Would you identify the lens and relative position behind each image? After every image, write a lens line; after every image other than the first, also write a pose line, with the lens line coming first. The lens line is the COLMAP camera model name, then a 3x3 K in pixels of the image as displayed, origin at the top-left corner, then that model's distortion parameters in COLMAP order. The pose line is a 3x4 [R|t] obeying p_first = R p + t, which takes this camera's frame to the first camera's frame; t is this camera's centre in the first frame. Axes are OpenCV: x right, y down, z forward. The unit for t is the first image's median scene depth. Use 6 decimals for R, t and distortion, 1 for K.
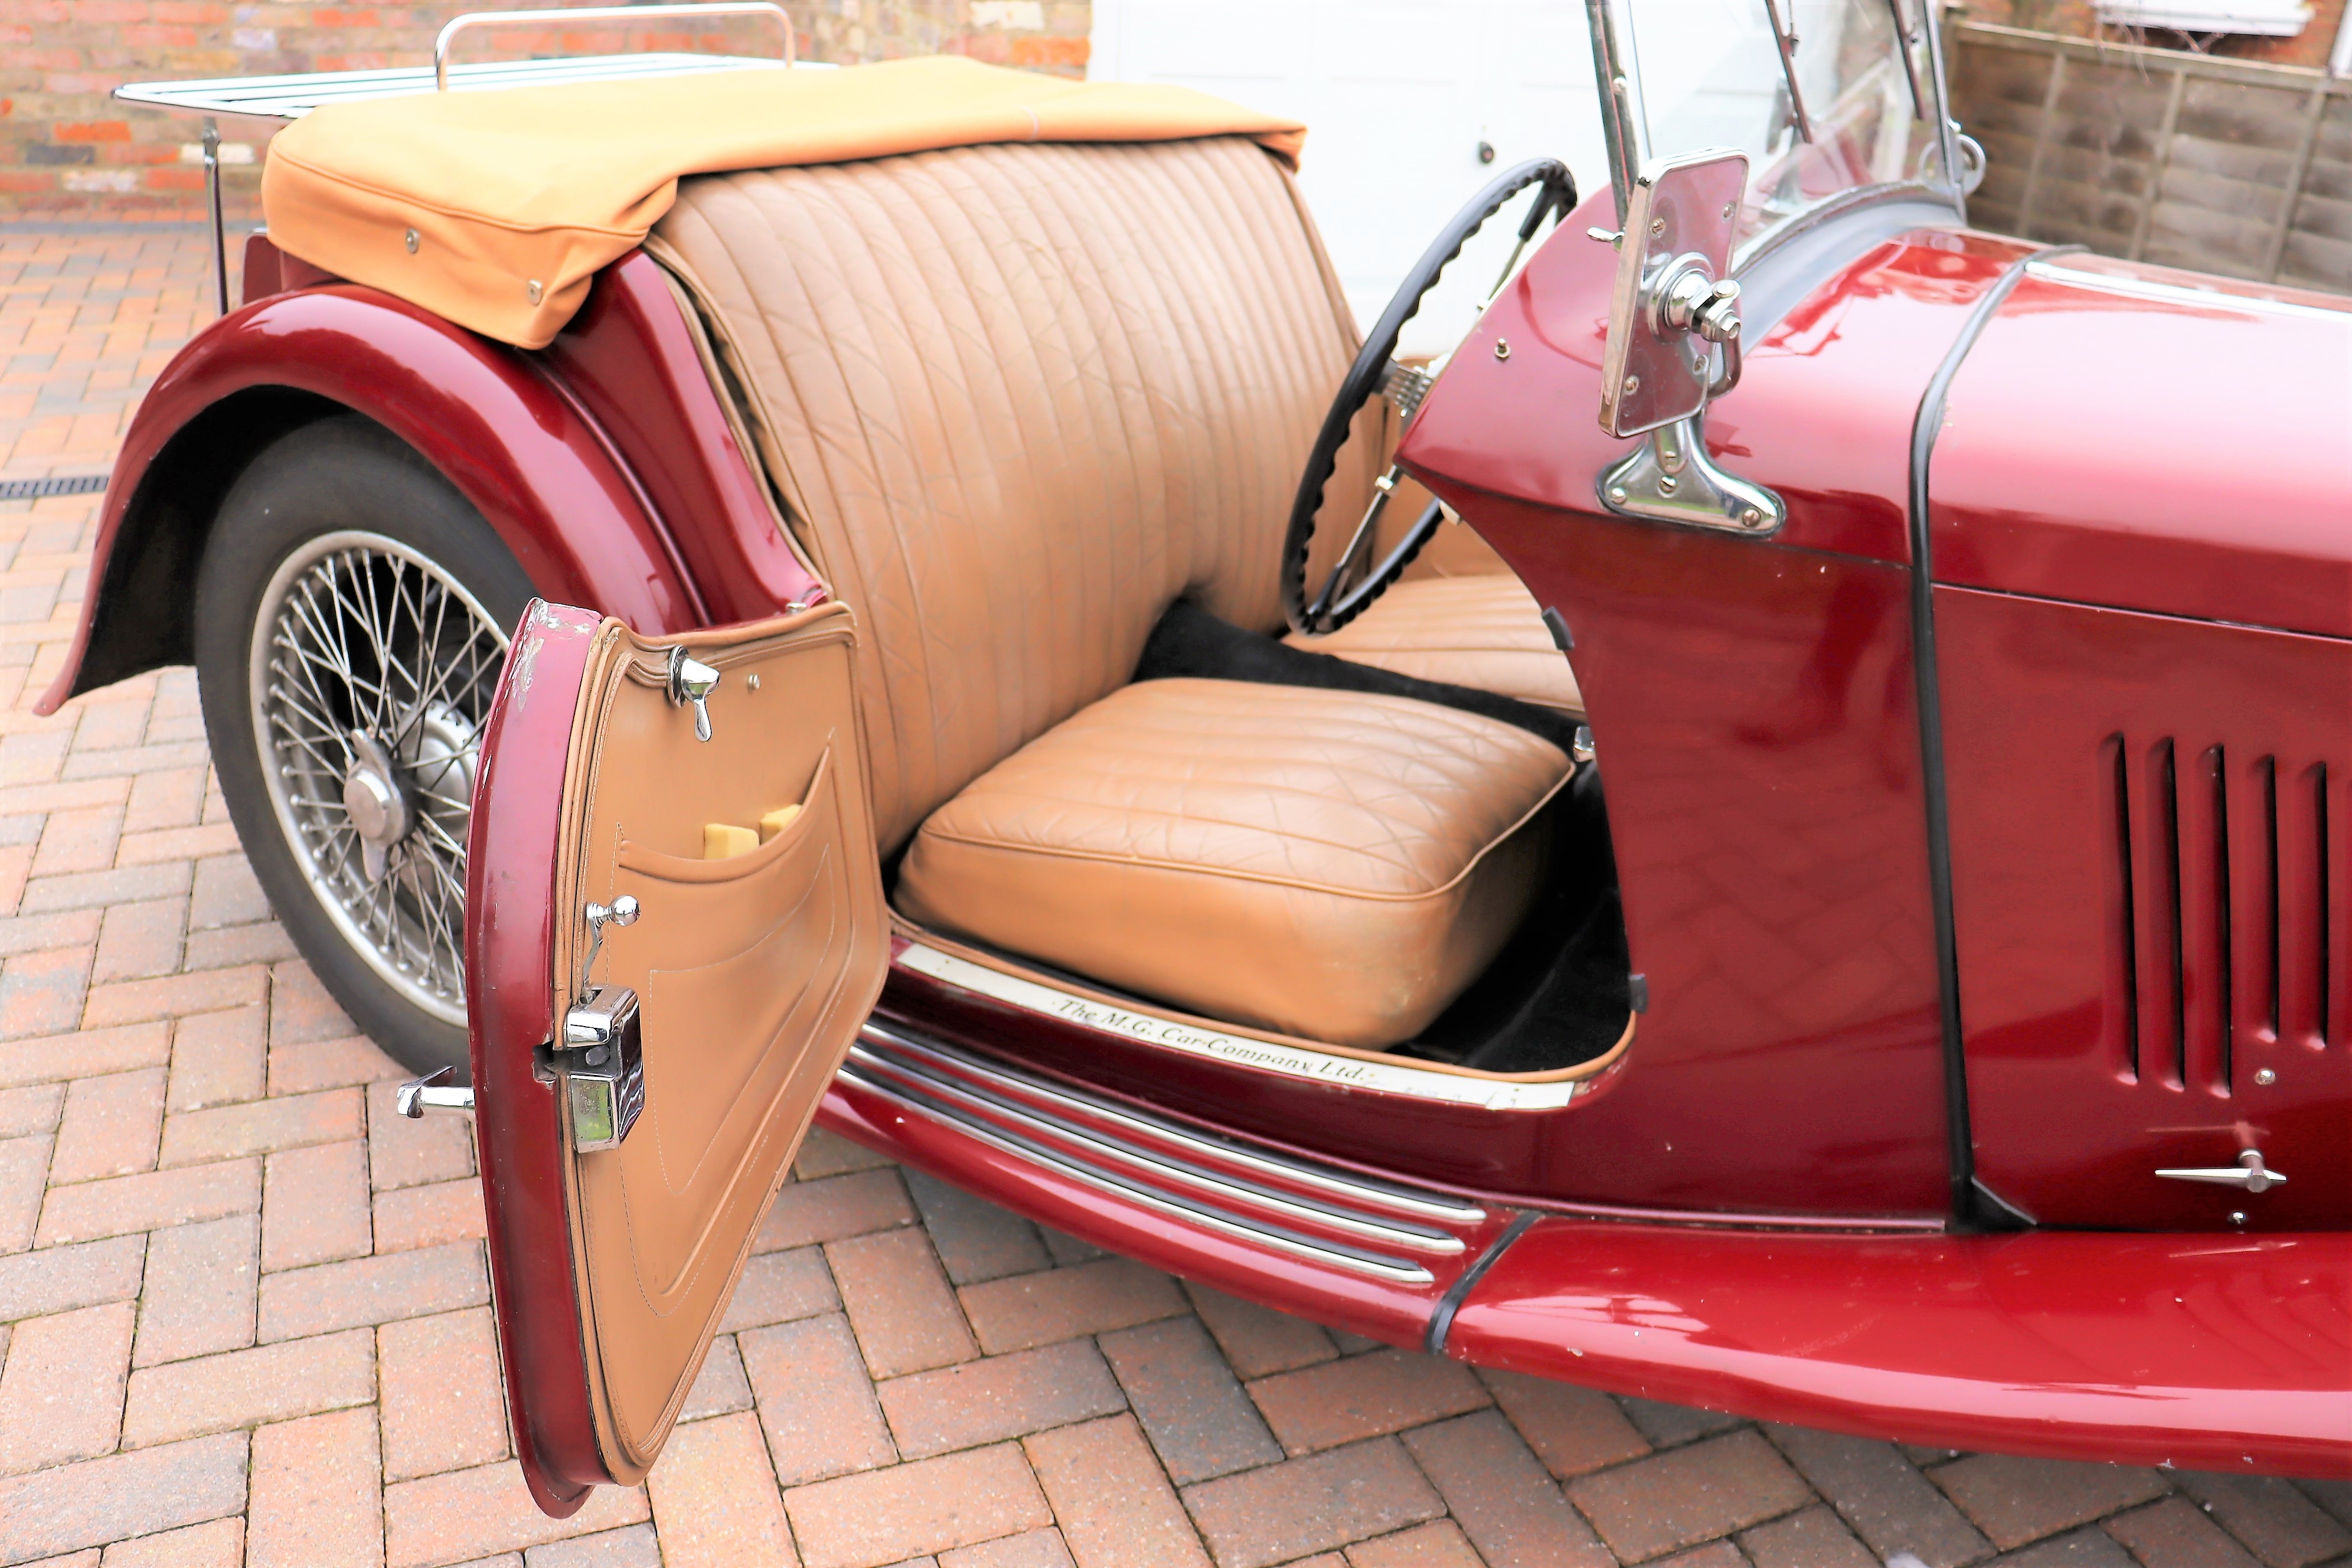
lens RADIAL K [[1911.2, 0, 1176.0], [0, 1911.2, 784.0], [0, 0, 1]] dist [-0.150955, 0.106829]
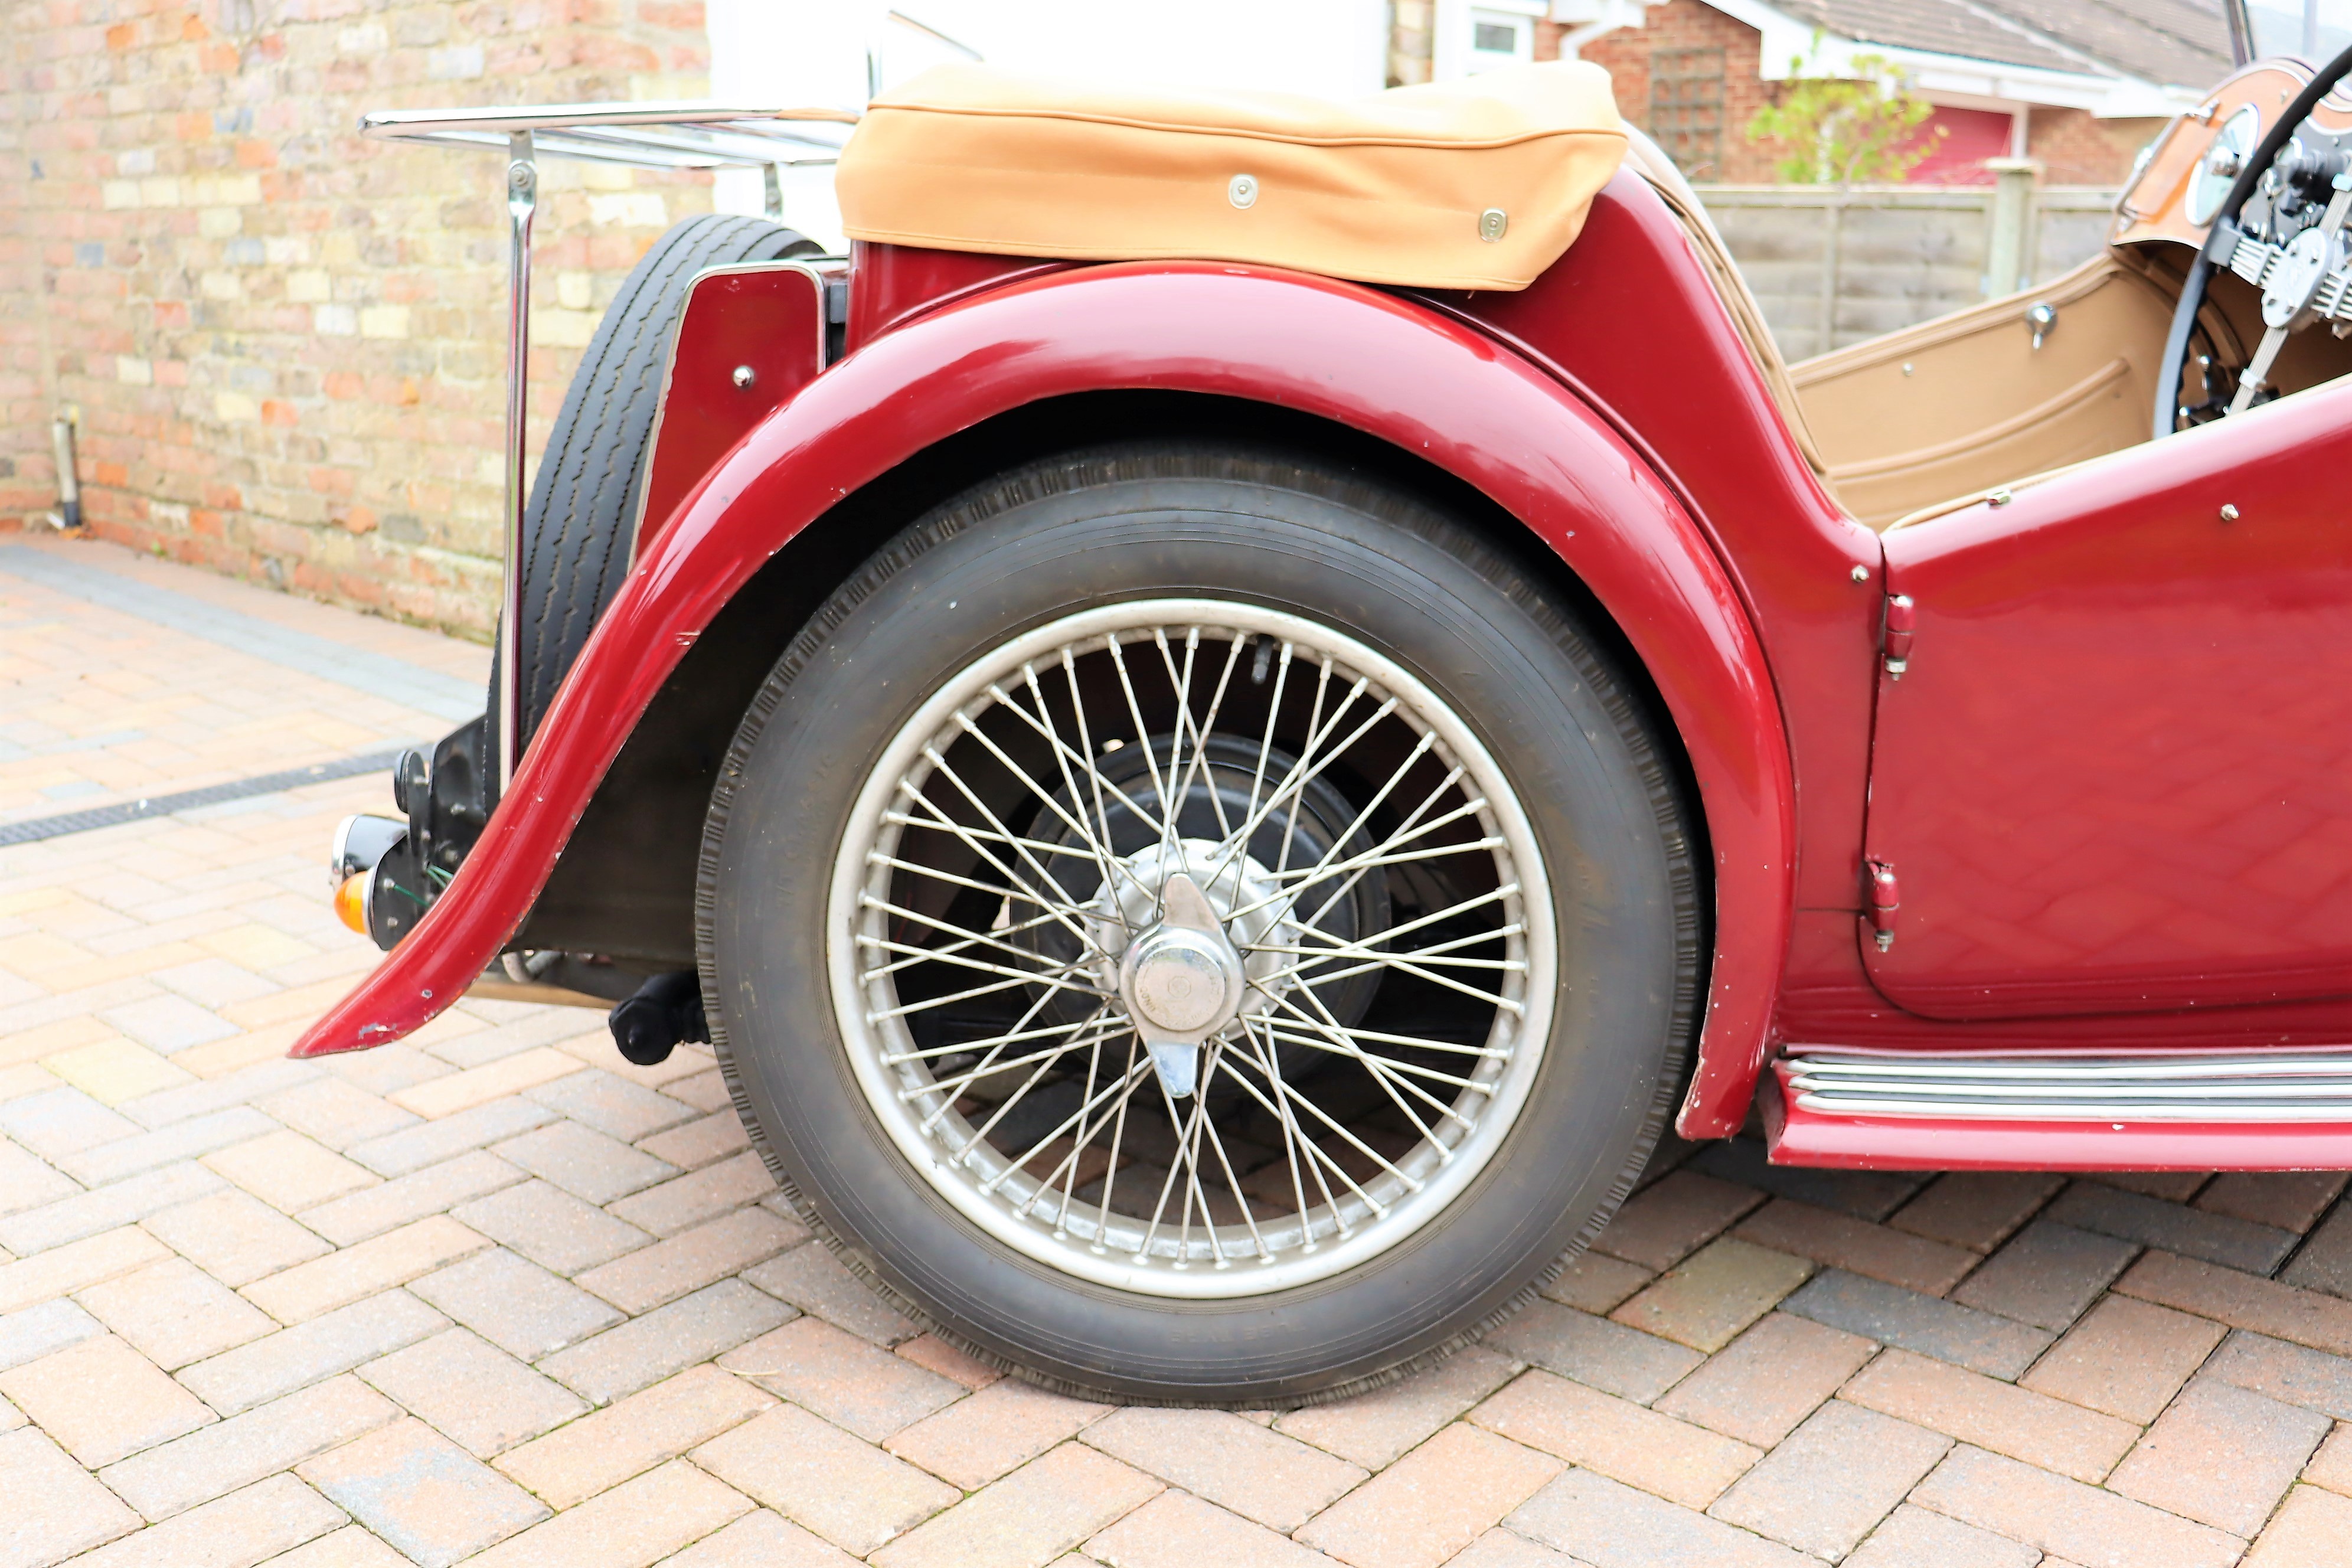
lens RADIAL K [[2222.7, 0, 1176.0], [0, 2222.7, 784.0], [0, 0, 1]] dist [-0.148770, 0.195727]
pose [[0.893104, -0.162411, 0.419508, -0.743882], [0.236069, 0.963036, -0.129739, 0.046353], [-0.382930, 0.214904, 0.898432, 0.189090]]
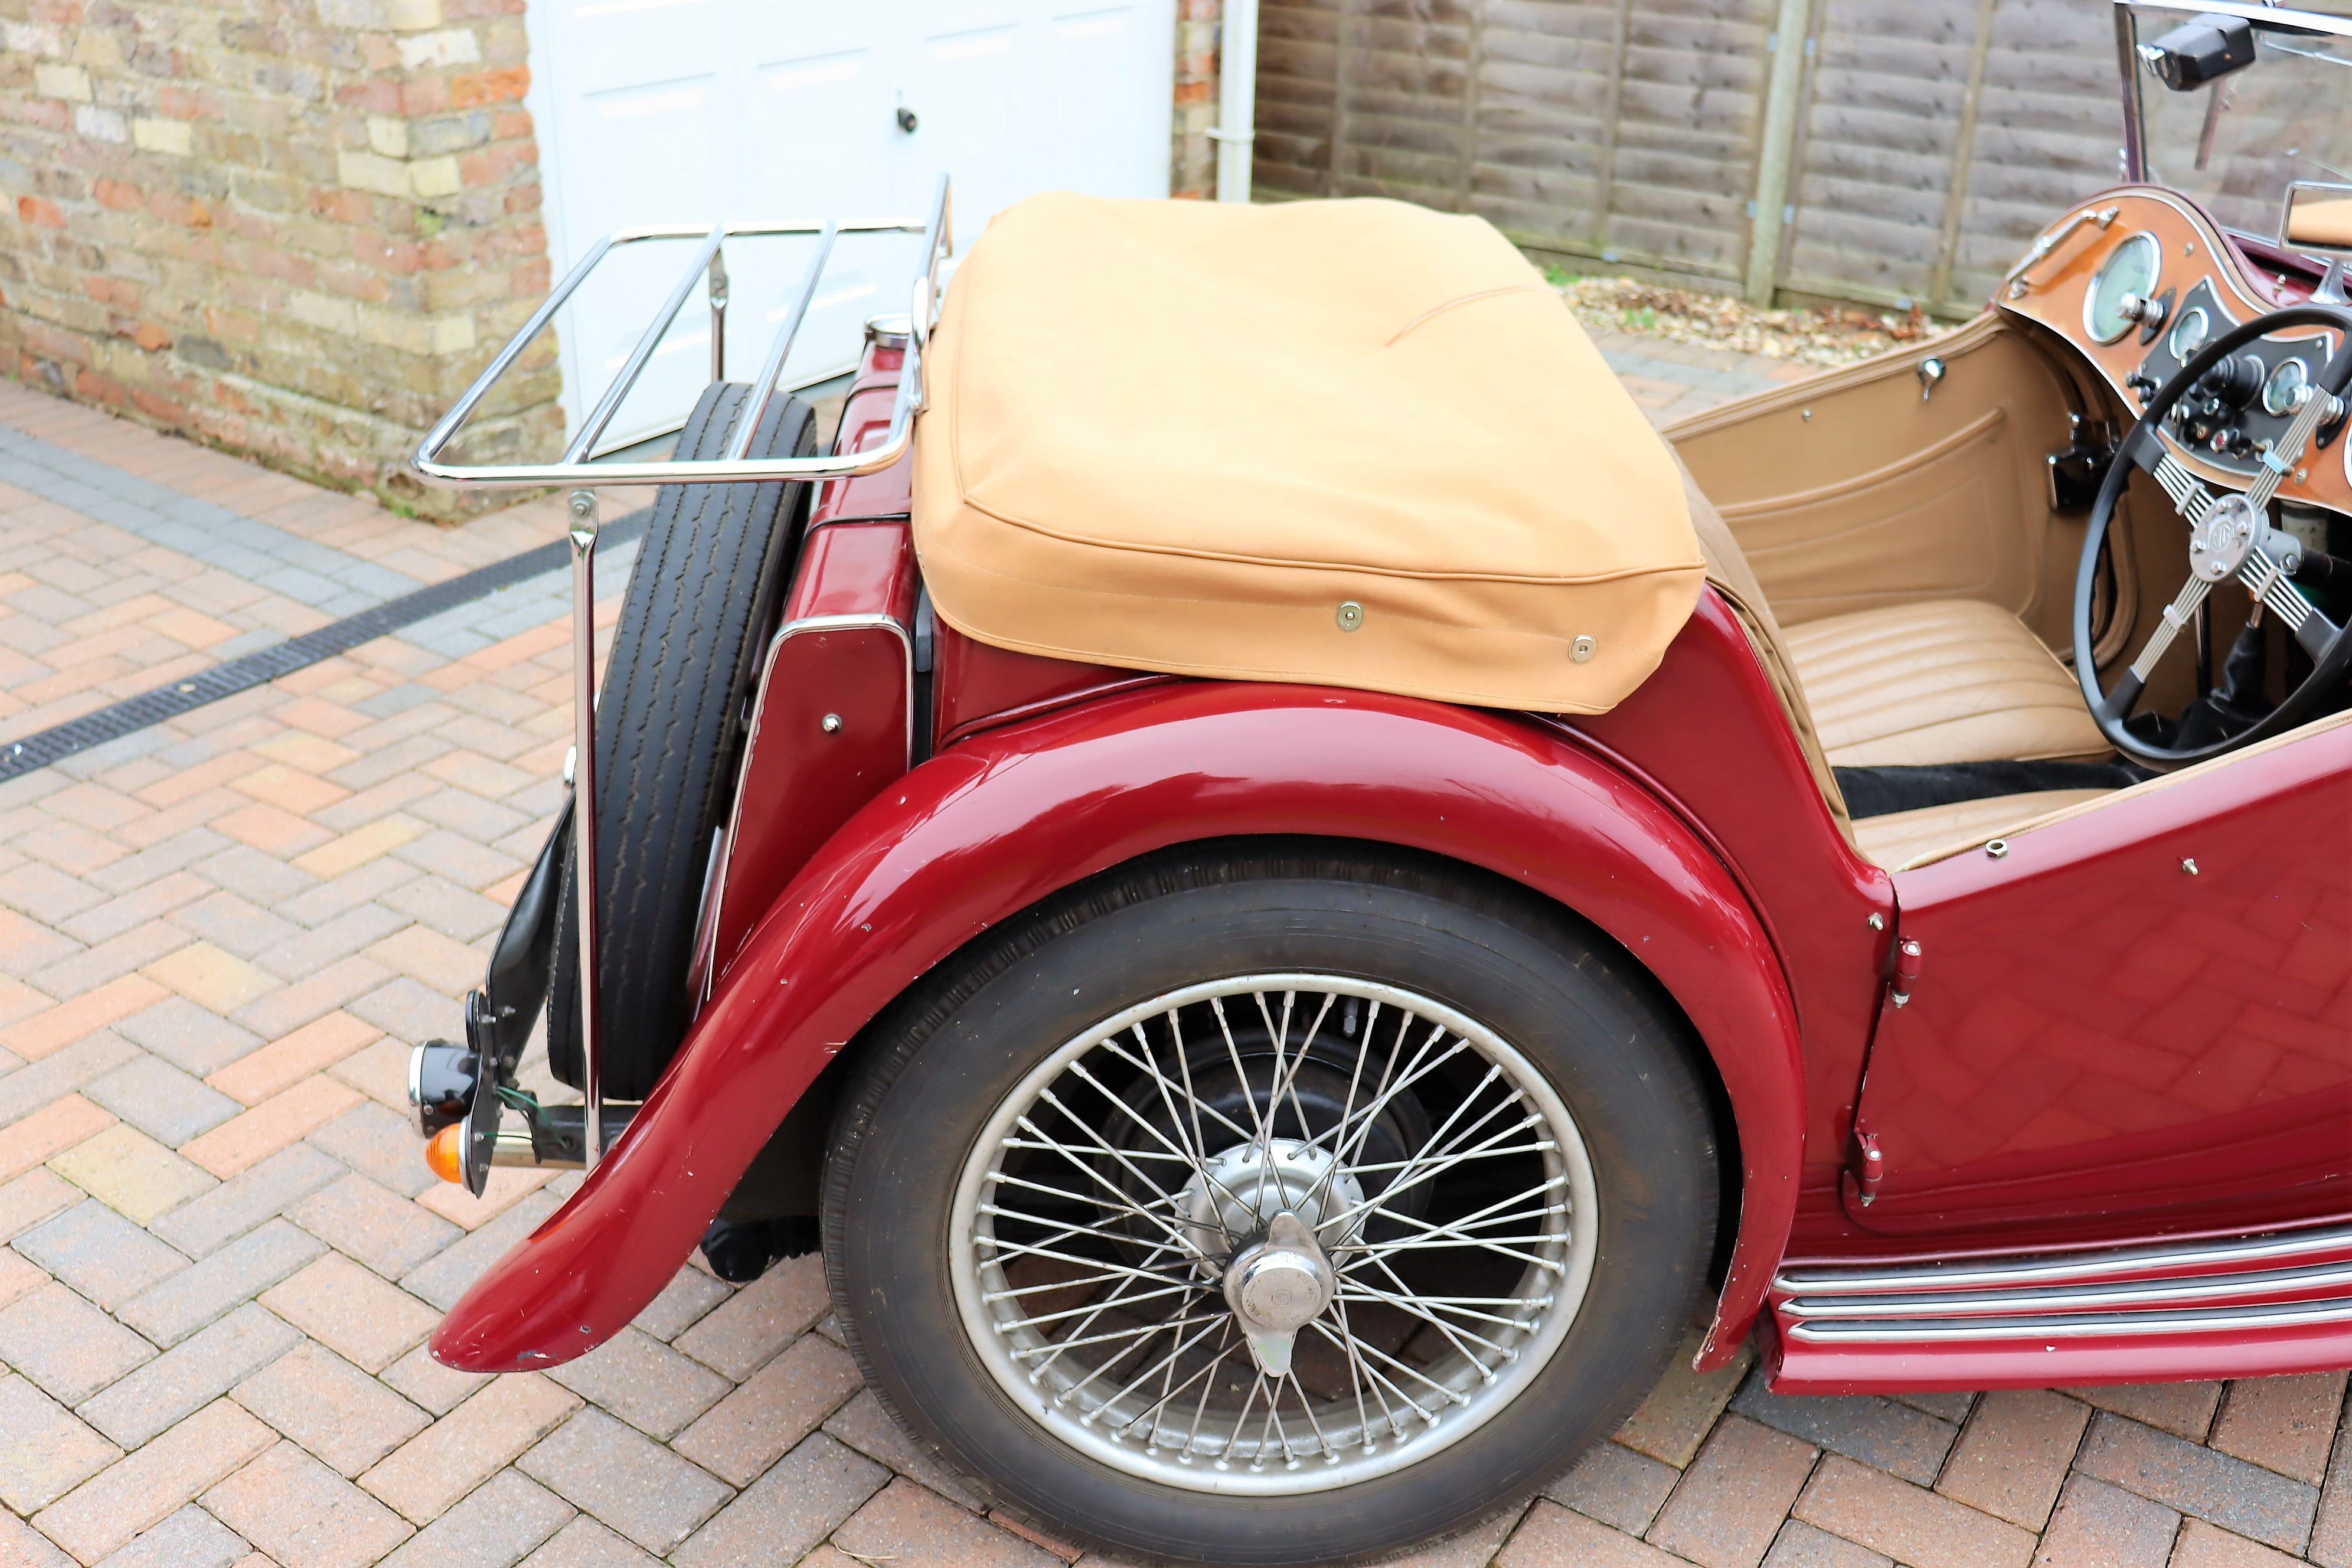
lens RADIAL K [[2174.8, 0, 1176.0], [0, 2174.8, 784.0], [0, 0, 1]] dist [-0.145538, 0.170923]
pose [[0.826519, -0.283980, 0.486026, -0.824369], [0.264897, 0.958061, 0.109309, -0.294692], [-0.496684, 0.038401, 0.867081, 0.170035]]
